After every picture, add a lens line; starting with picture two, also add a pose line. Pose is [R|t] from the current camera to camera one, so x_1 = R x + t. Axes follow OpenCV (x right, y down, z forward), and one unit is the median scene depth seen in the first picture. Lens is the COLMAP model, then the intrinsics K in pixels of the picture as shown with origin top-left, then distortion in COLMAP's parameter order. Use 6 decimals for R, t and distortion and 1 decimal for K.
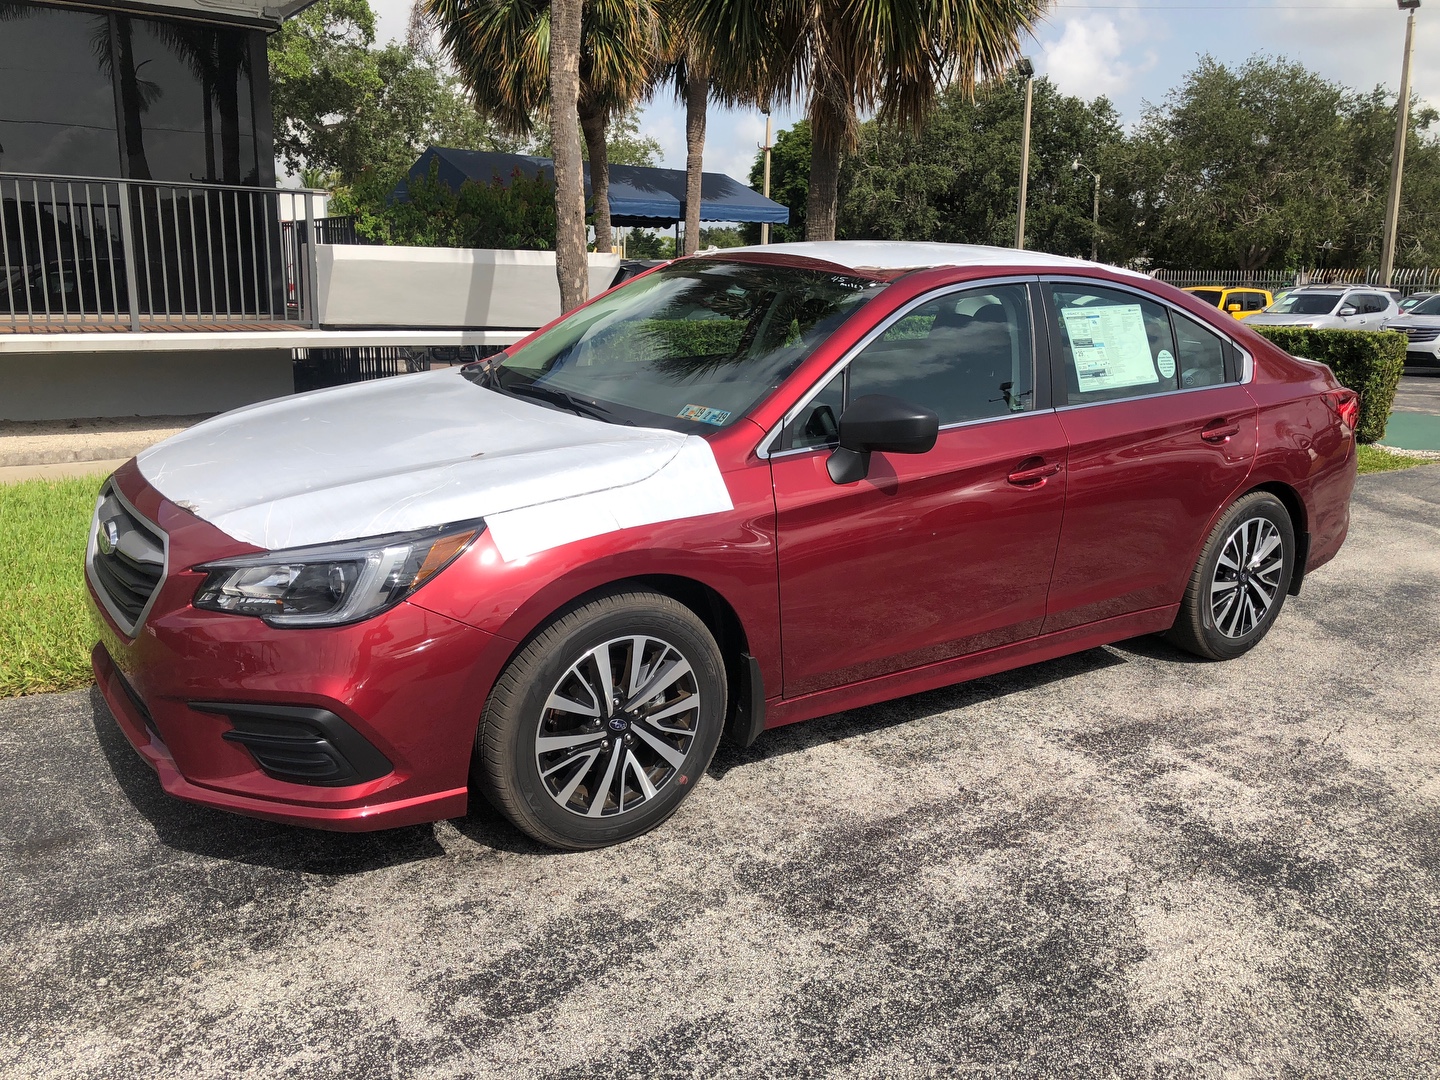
lens RADIAL K [[1182.6, 0, 717.8], [0, 1182.6, 537.0], [0, 0, 1]] dist [0.007514, 0.021248]
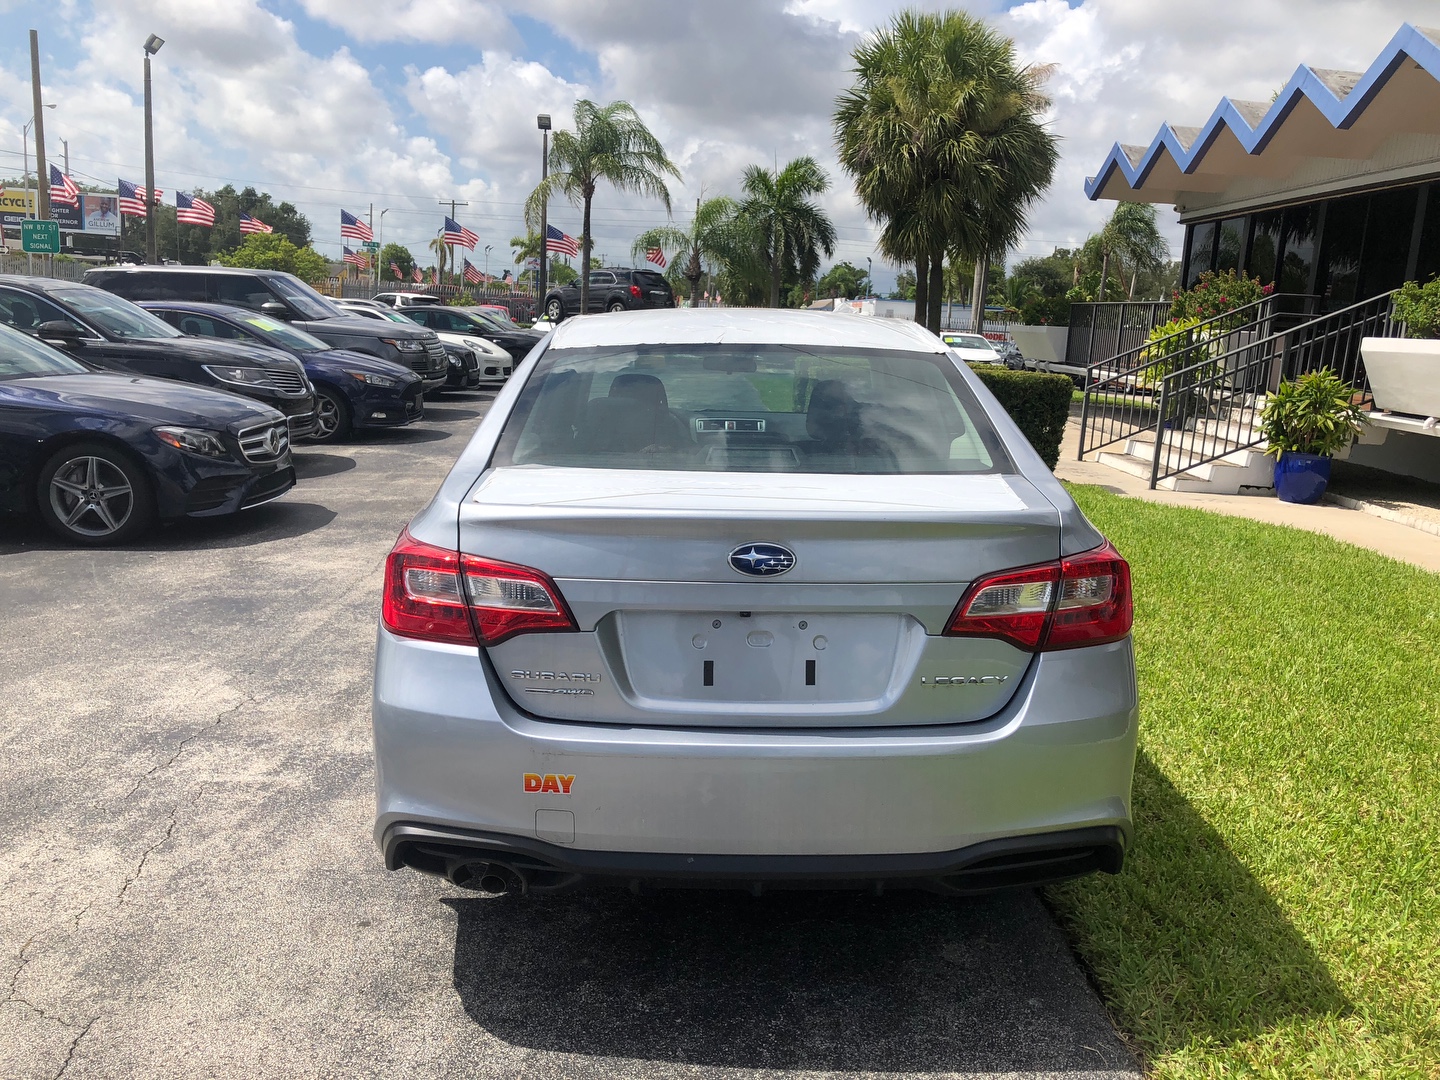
lens RADIAL K [[1182.6, 0, 717.8], [0, 1182.6, 537.0], [0, 0, 1]] dist [0.007514, 0.021248]
pose [[-0.583045, 0.104669, -0.805669, 1.038793], [-0.238481, 0.925932, 0.292876, -0.431876], [0.776650, 0.362896, -0.514899, 1.865532]]
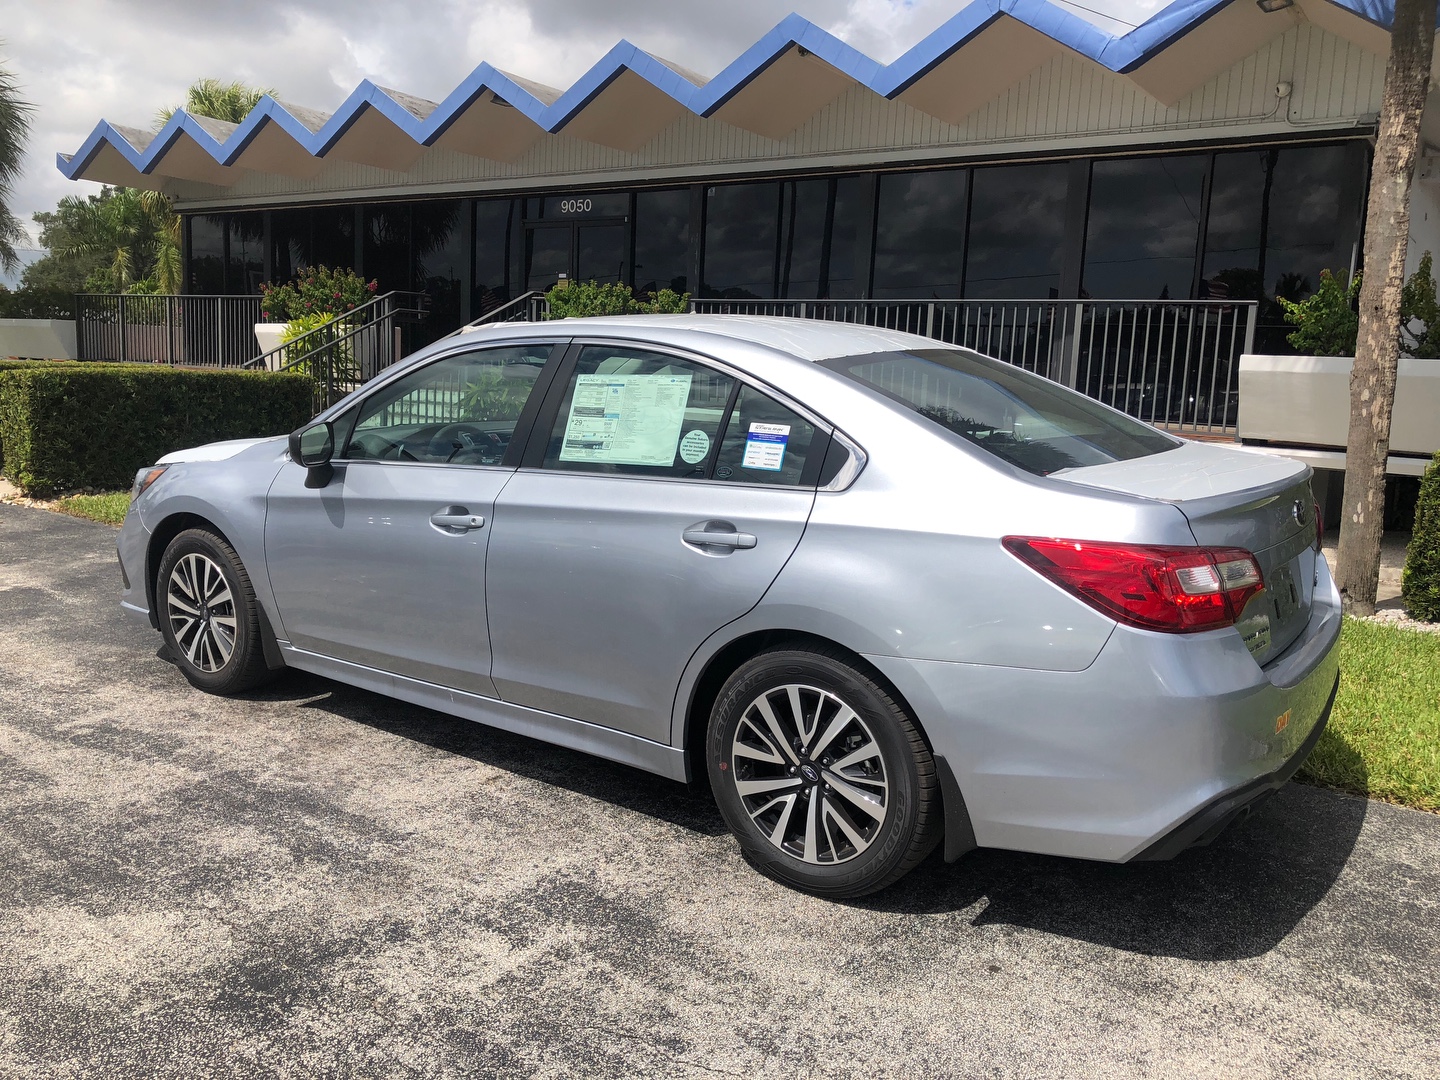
lens RADIAL K [[1182.6, 0, 717.8], [0, 1182.6, 537.0], [0, 0, 1]] dist [0.007514, 0.021248]
pose [[0.314665, 0.136019, -0.939406, 1.190088], [-0.240813, 0.968740, 0.059603, -0.155212], [0.918147, 0.207466, 0.337584, 0.830724]]
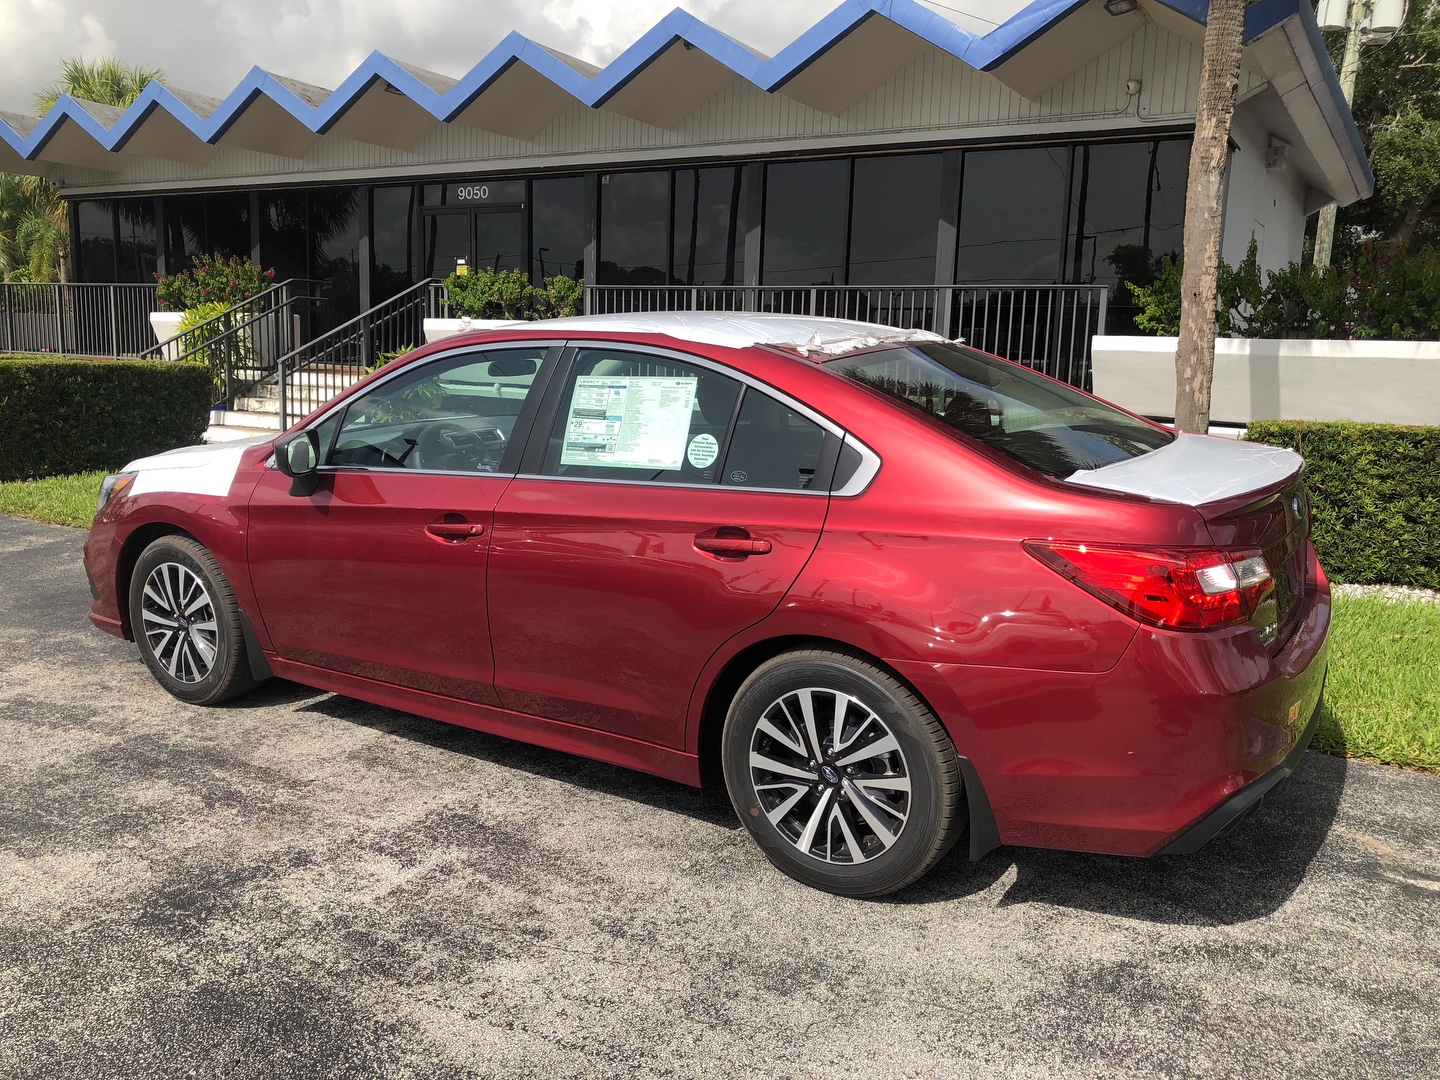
lens RADIAL K [[1182.6, 0, 717.8], [0, 1182.6, 537.0], [0, 0, 1]] dist [0.007514, 0.021248]
pose [[0.383119, 0.143527, -0.912480, 1.337264], [-0.223301, 0.972945, 0.059281, -0.166114], [0.896302, 0.181046, 0.404803, 0.830825]]
